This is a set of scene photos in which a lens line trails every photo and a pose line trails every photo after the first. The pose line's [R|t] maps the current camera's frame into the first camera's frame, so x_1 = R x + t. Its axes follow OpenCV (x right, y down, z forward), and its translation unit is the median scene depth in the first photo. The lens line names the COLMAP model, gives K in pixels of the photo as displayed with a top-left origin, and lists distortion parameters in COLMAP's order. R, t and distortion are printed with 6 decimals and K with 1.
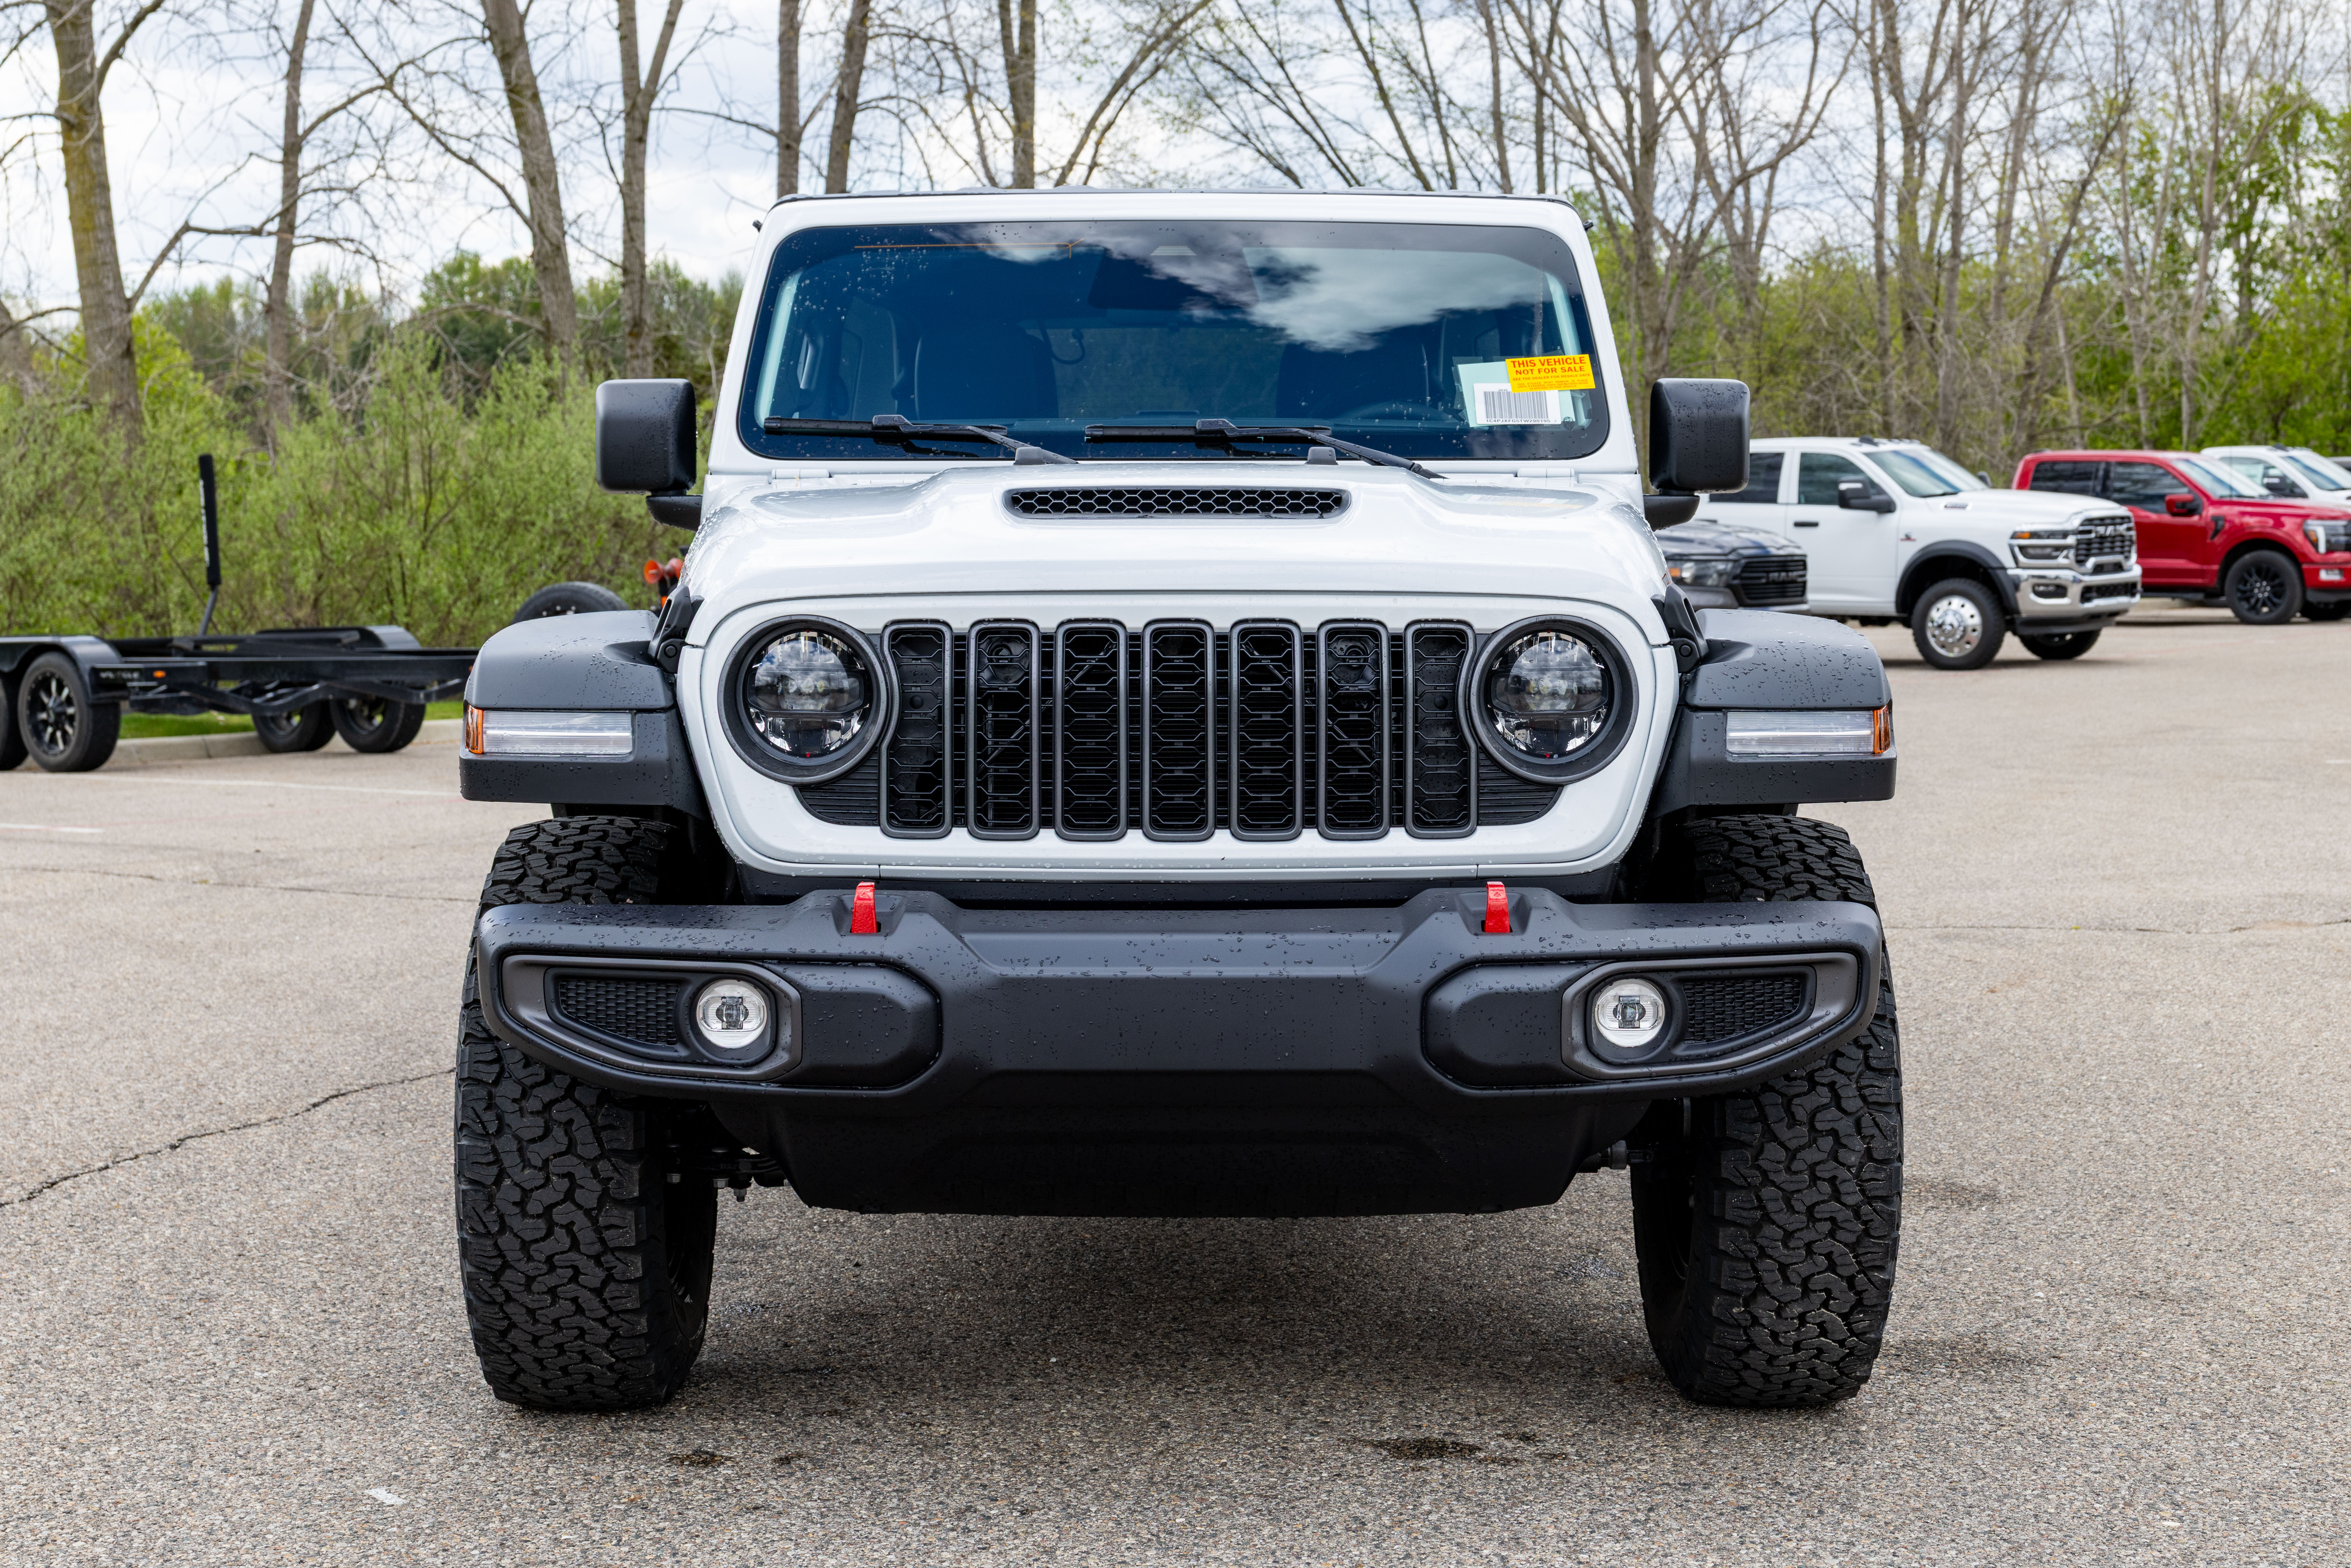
lens RADIAL K [[3795.9, 0, 1172.7], [0, 3795.9, 705.0], [0, 0, 1]] dist [-0.113081, 0.733172]
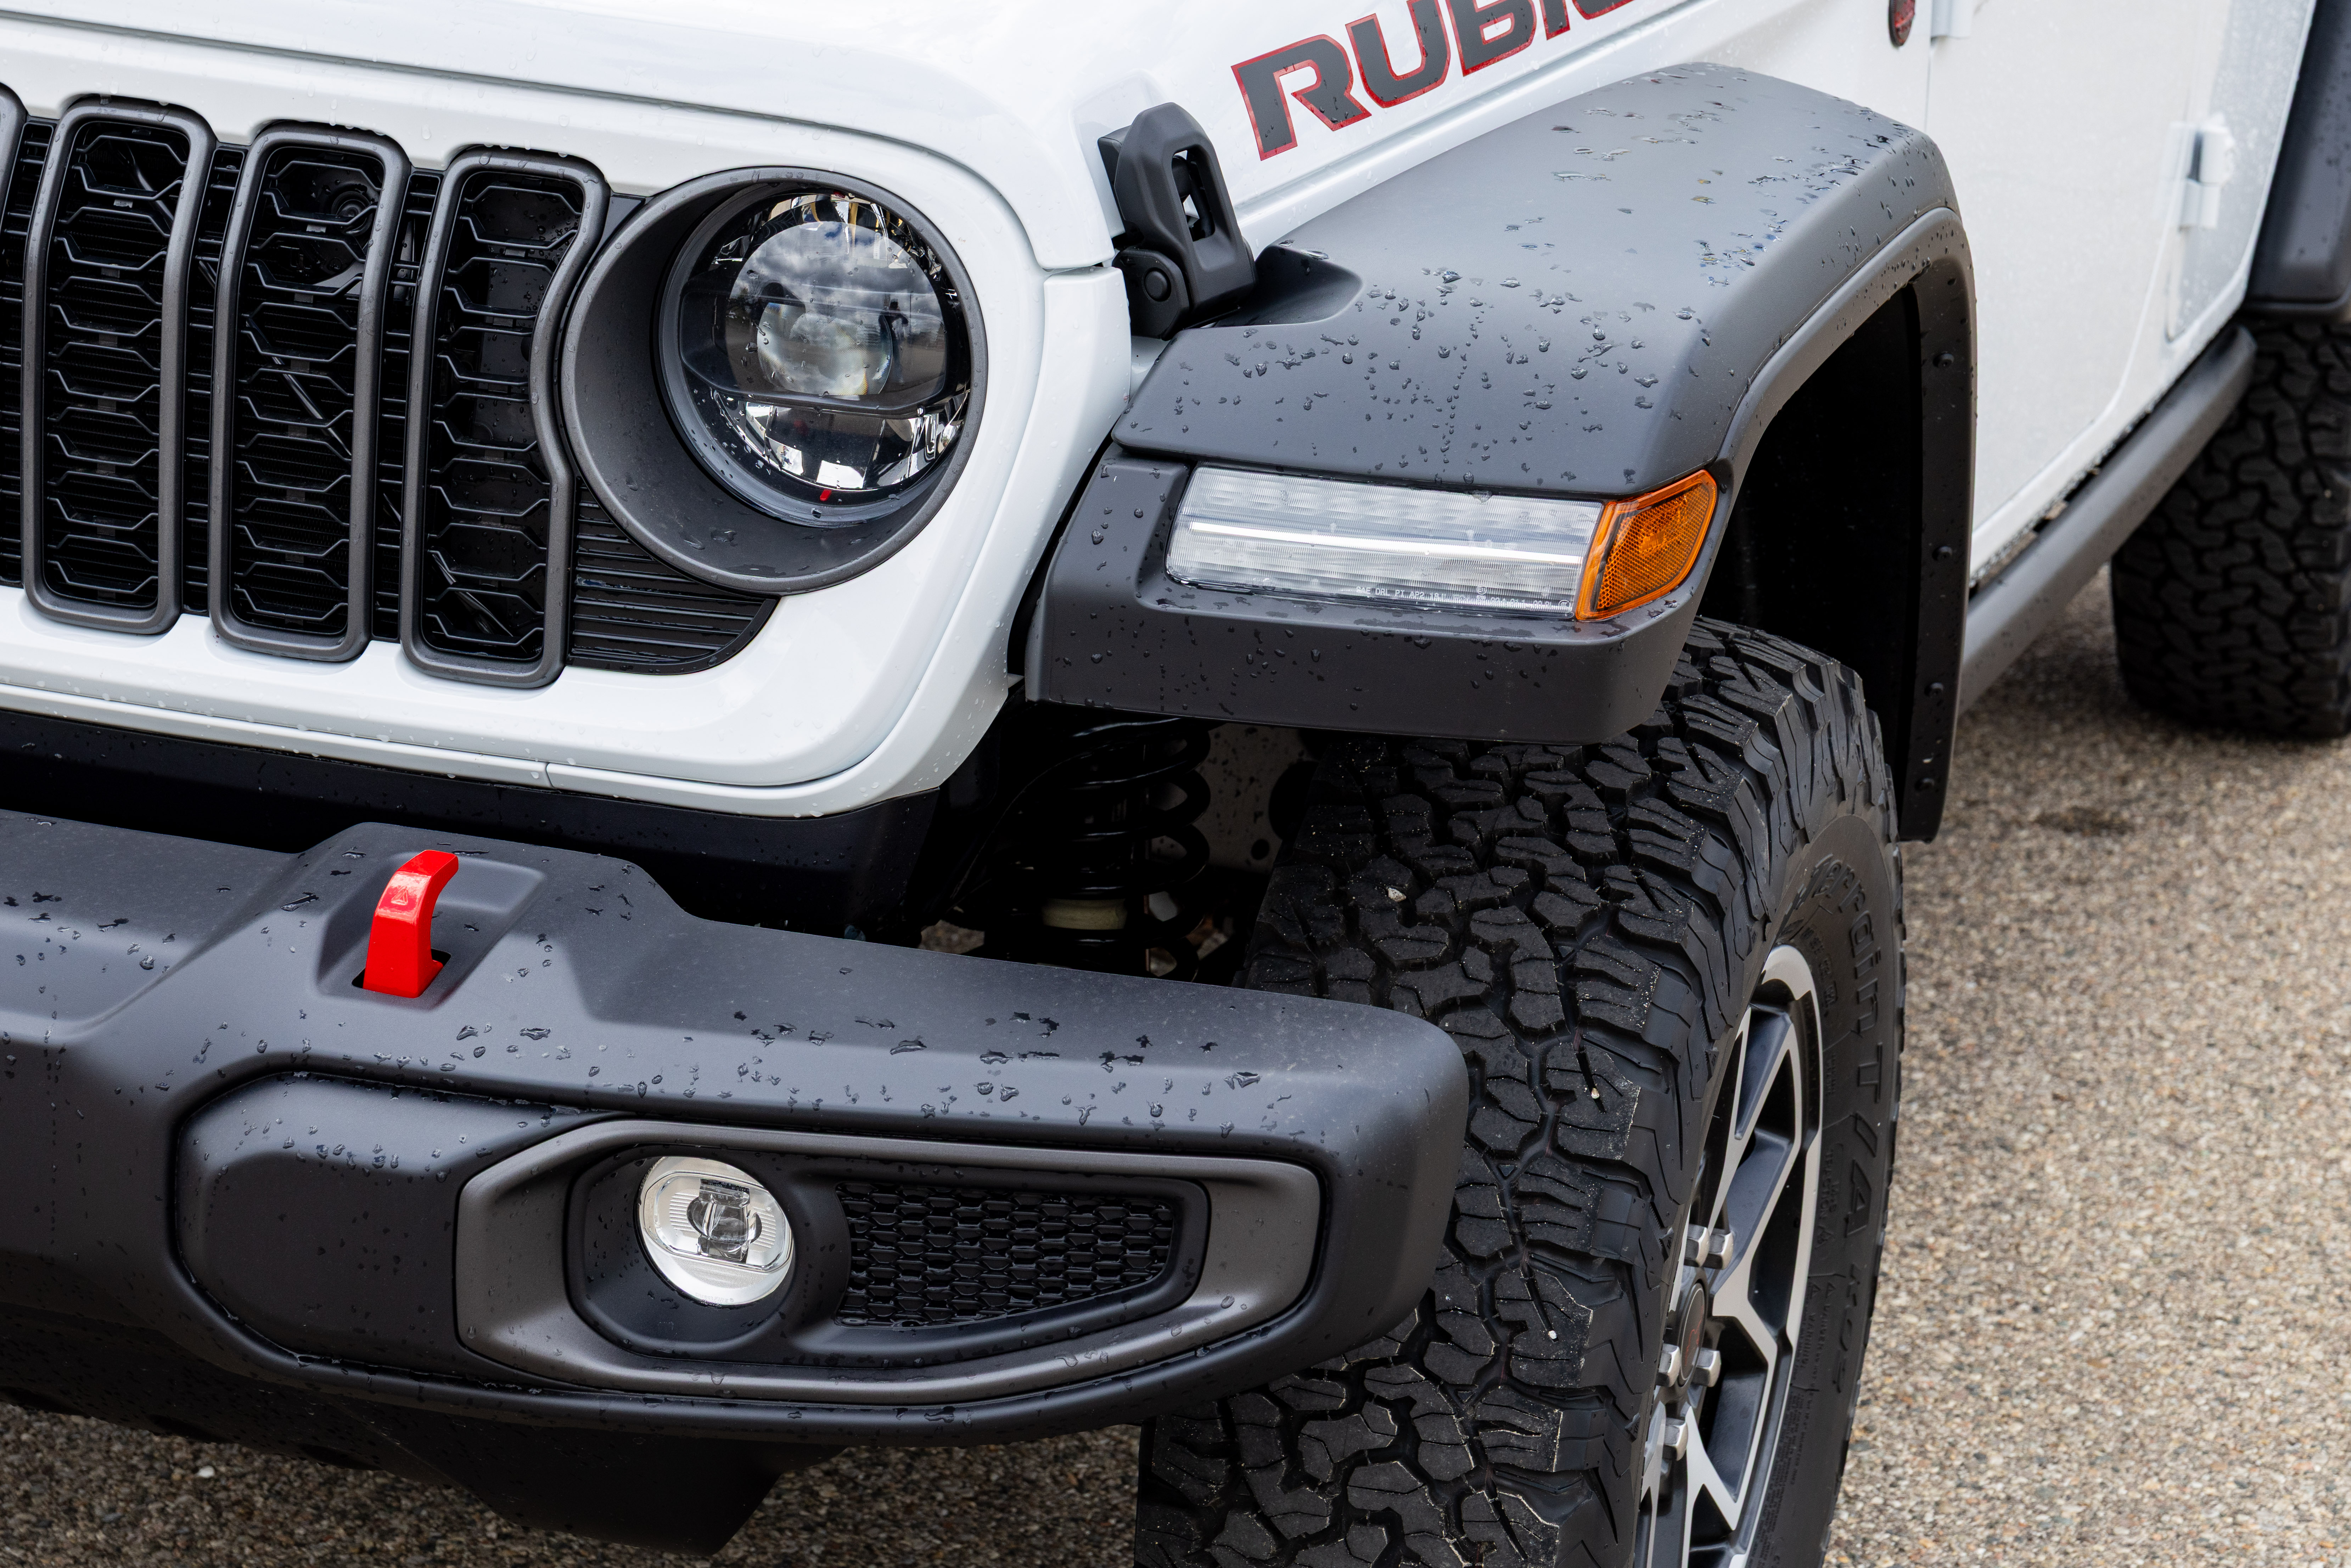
lens RADIAL K [[5853.8, 0, 1175.5], [0, 5853.8, 784.0], [0, 0, 1]] dist [-0.305748, 0.100488]
pose [[0.935067, 0.156439, -0.318082, 0.336268], [-0.076841, 0.965464, 0.248946, -0.114458], [0.346041, -0.208340, 0.914795, 0.439010]]
